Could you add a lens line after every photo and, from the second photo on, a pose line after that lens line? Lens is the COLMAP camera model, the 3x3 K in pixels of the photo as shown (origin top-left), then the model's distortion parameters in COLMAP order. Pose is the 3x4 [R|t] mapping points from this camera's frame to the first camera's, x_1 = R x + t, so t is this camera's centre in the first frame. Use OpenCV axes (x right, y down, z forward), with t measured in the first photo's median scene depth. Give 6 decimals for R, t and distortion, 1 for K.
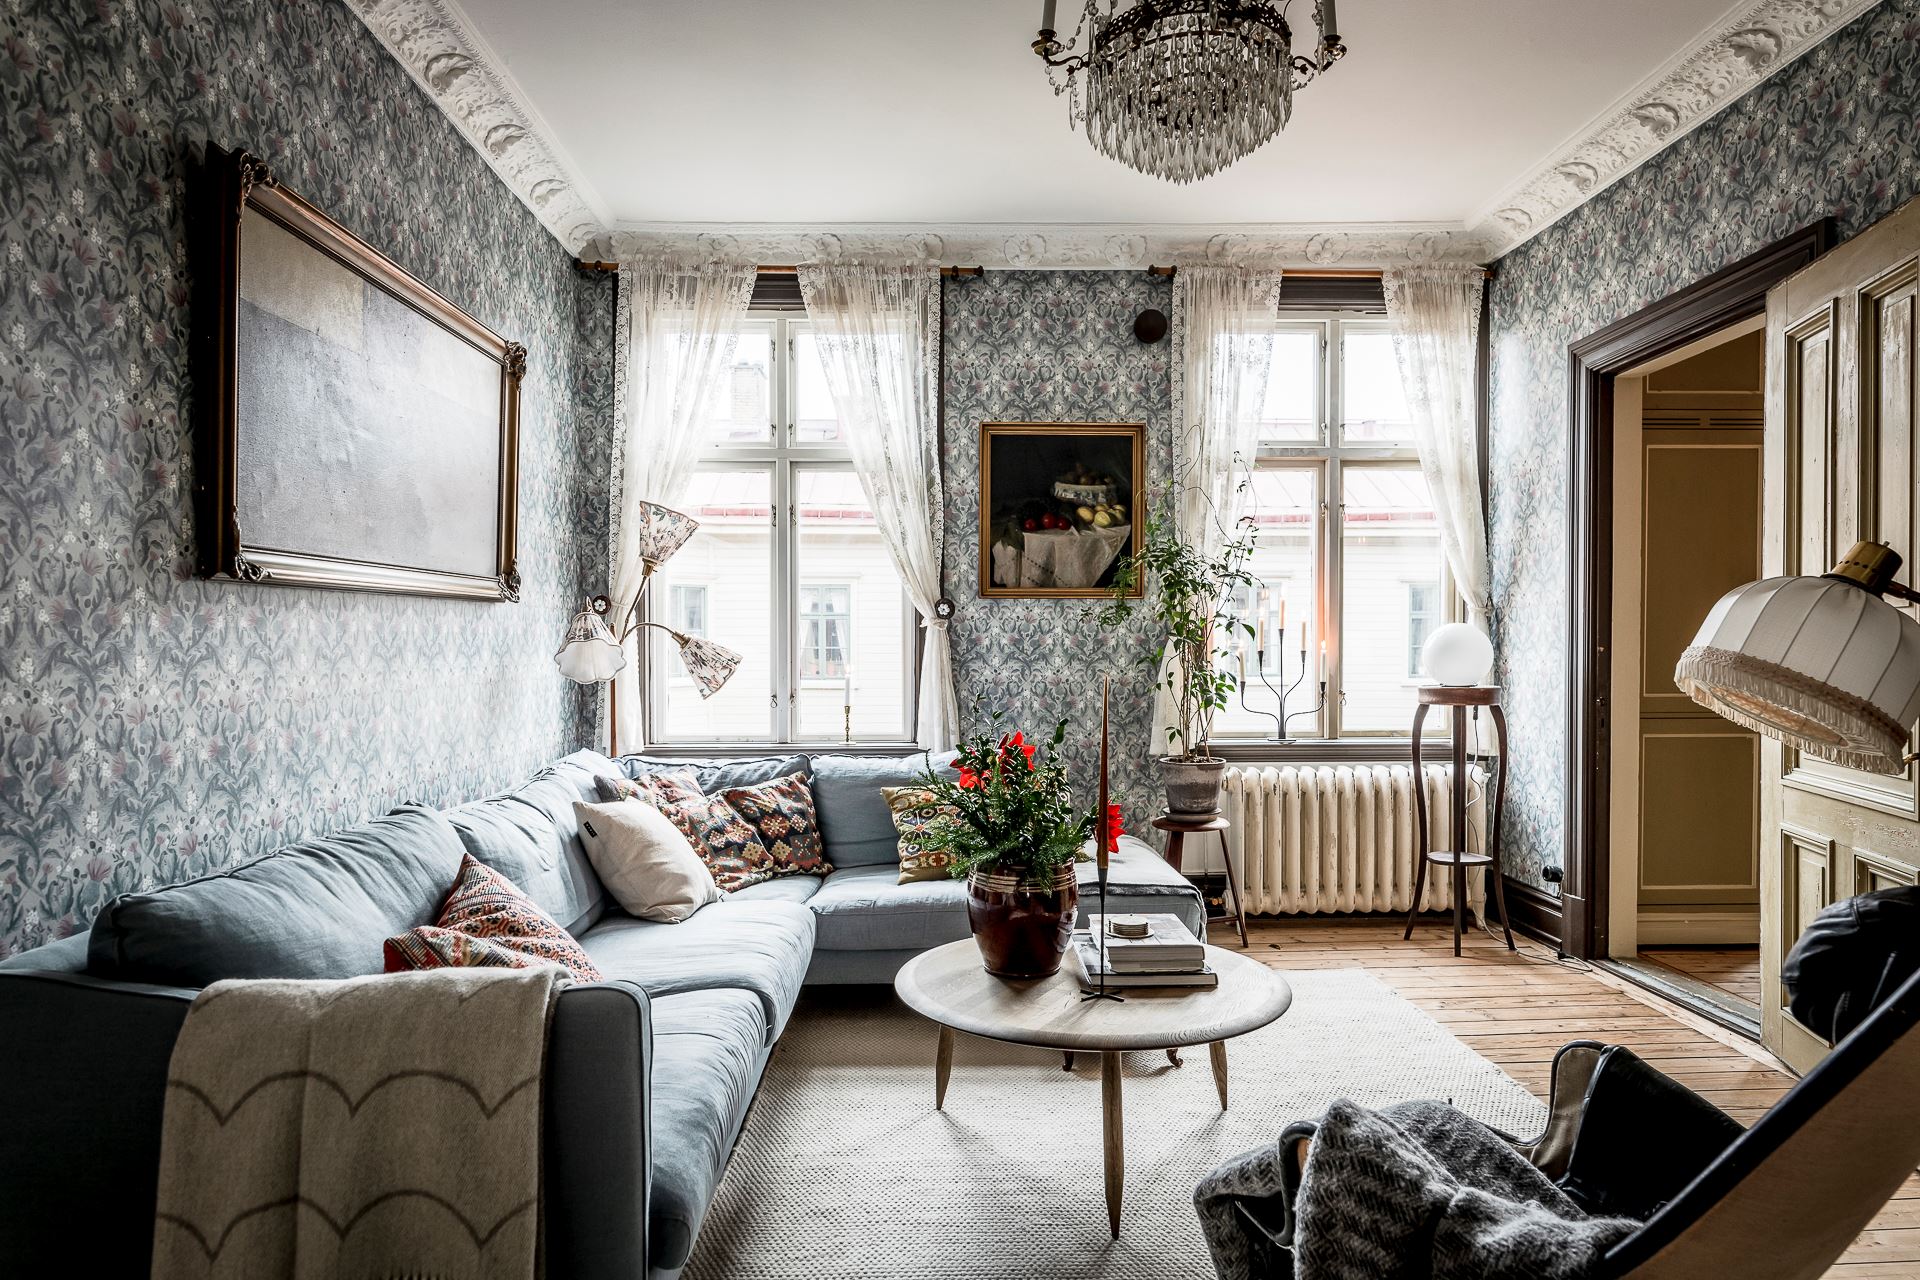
lens RADIAL K [[1121.8, 0, 965.4], [0, 1121.8, 673.2], [0, 0, 1]] dist [0.001477, -0.004455]
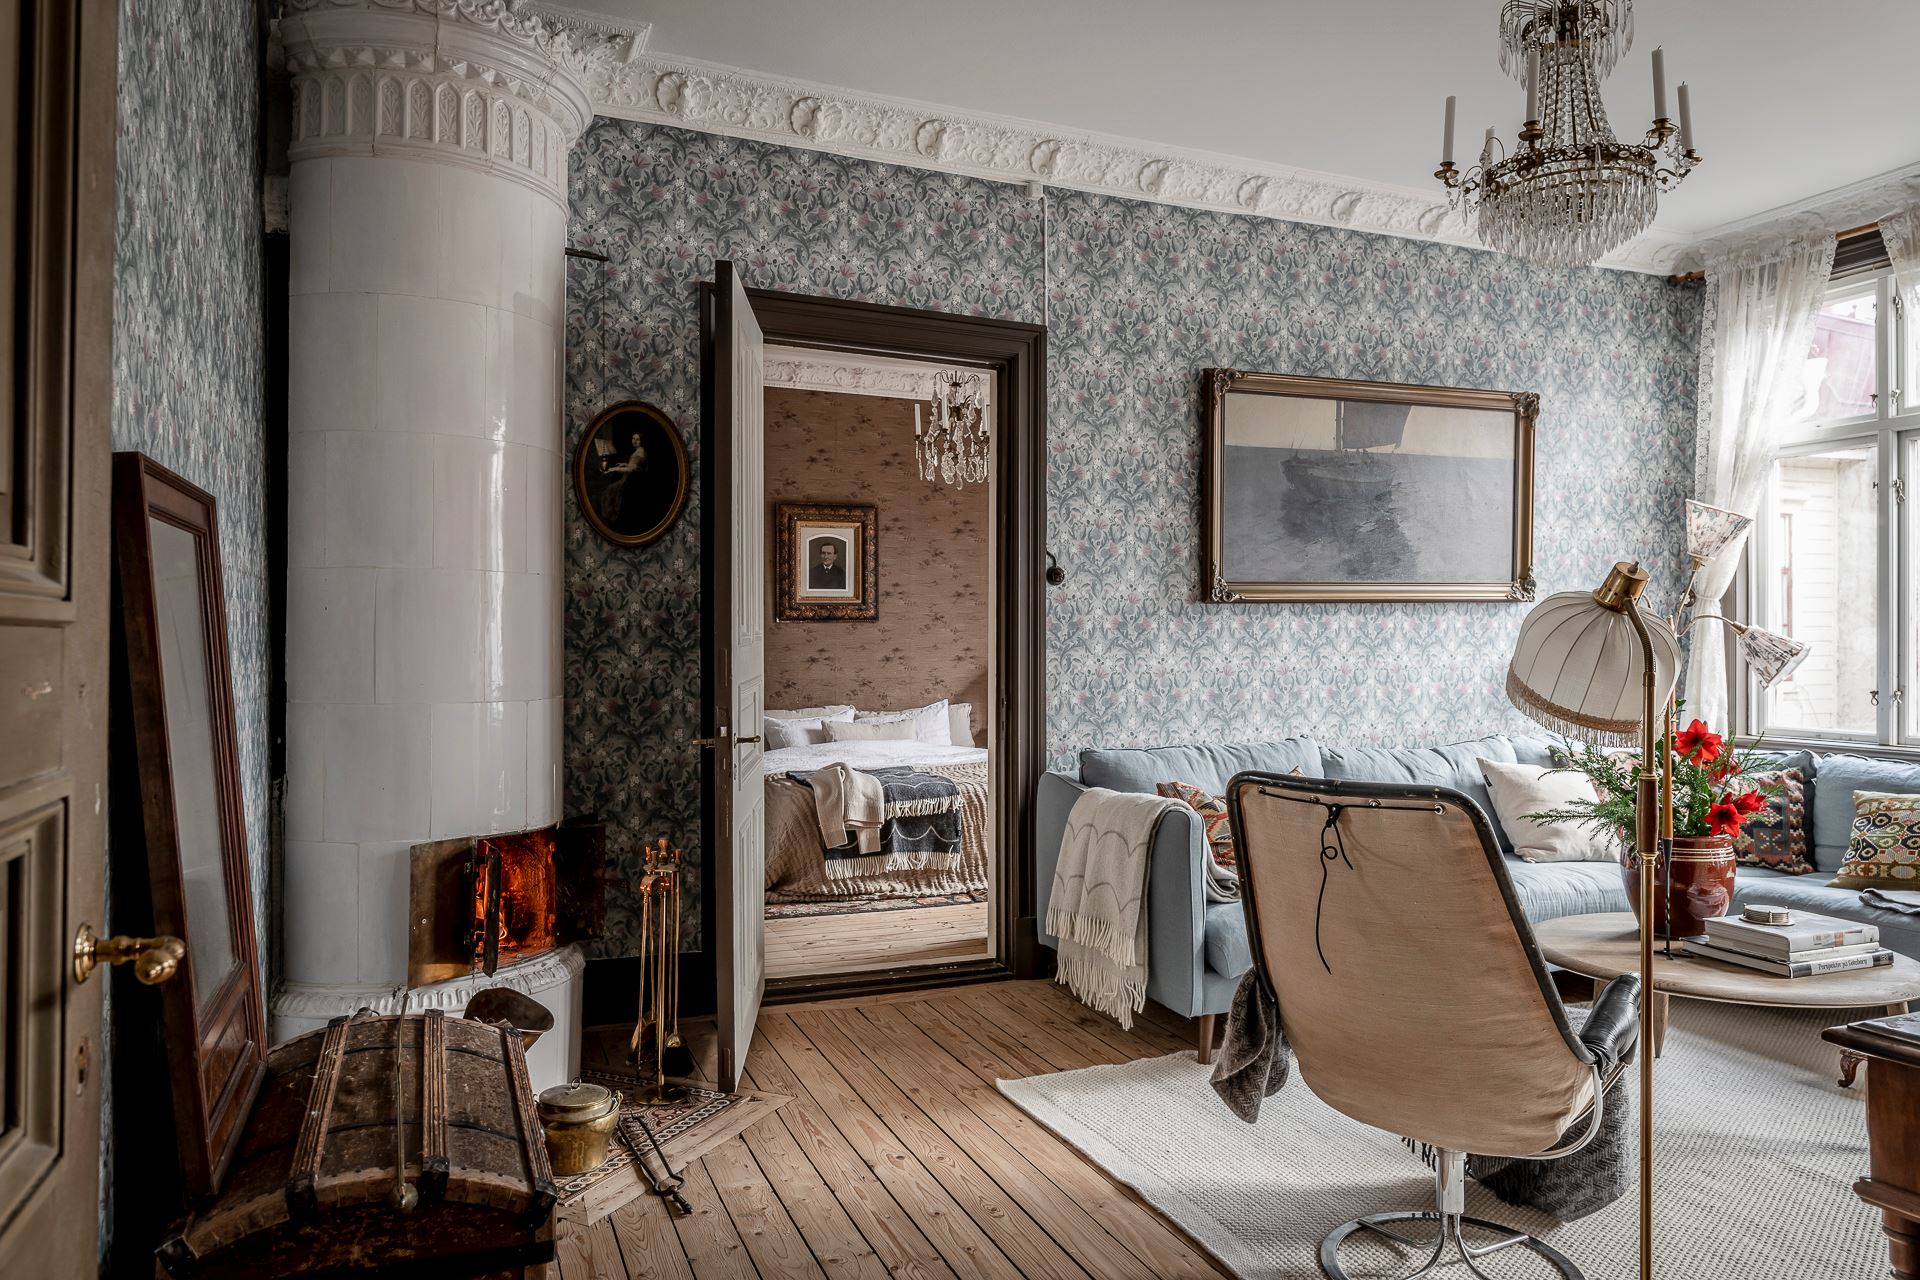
lens RADIAL K [[1324.4, 0, 959.1], [0, 1324.4, 638.5], [0, 0, 1]] dist [-0.001568, -0.001903]
pose [[0.344113, 0.001458, -0.938927, 0.631062], [-0.021384, 0.999752, -0.006285, -0.000803], [0.938685, 0.022241, 0.344059, -0.067703]]
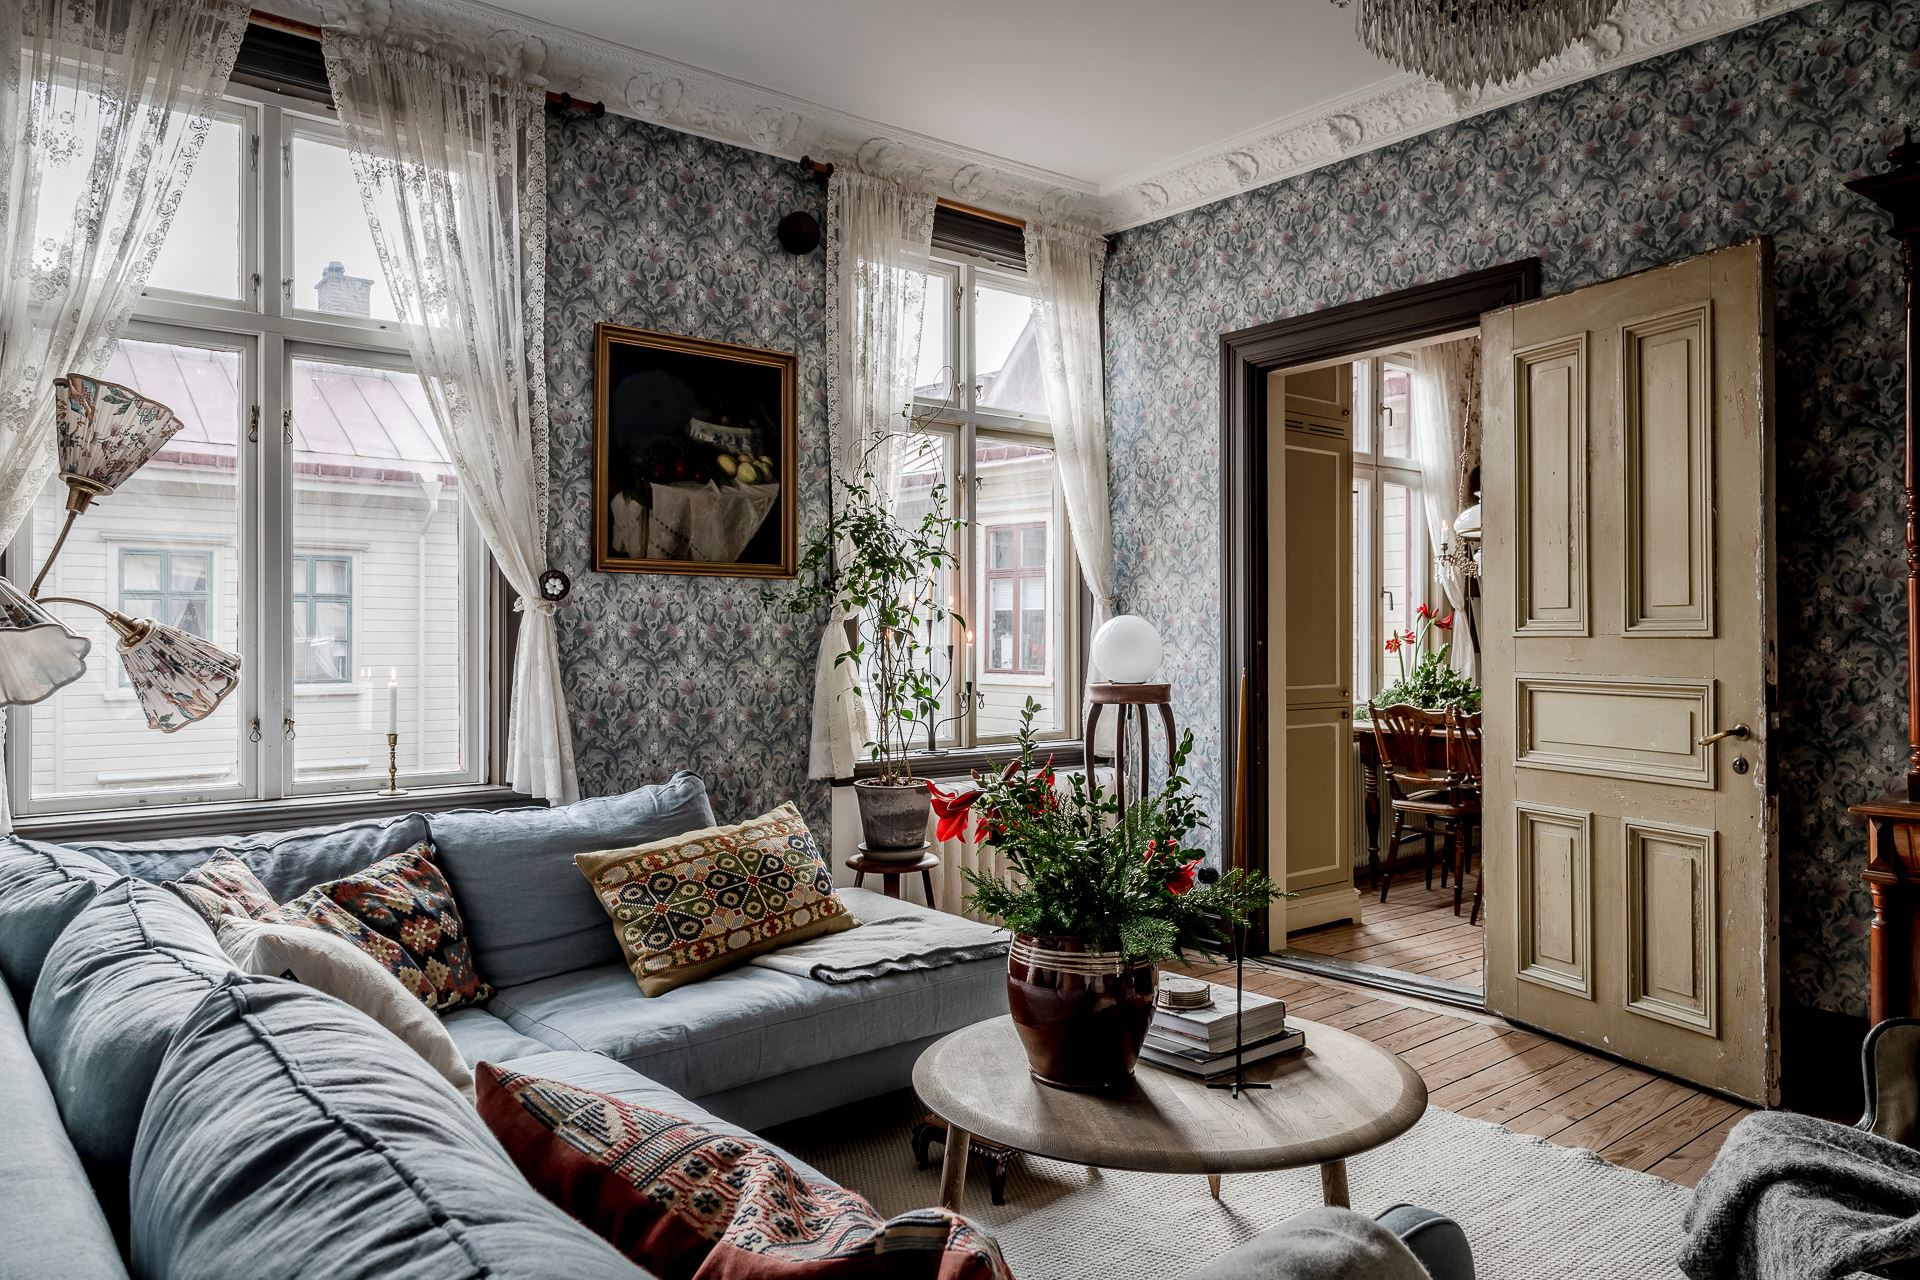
lens RADIAL K [[1324.4, 0, 965.9], [0, 1324.4, 642.6], [0, 0, 1]] dist [-0.001568, -0.001903]
pose [[0.783154, -0.000611, 0.621827, -0.341882], [0.015348, 0.999714, -0.018347, -0.003954], [-0.621638, 0.023912, 0.782940, 0.222484]]
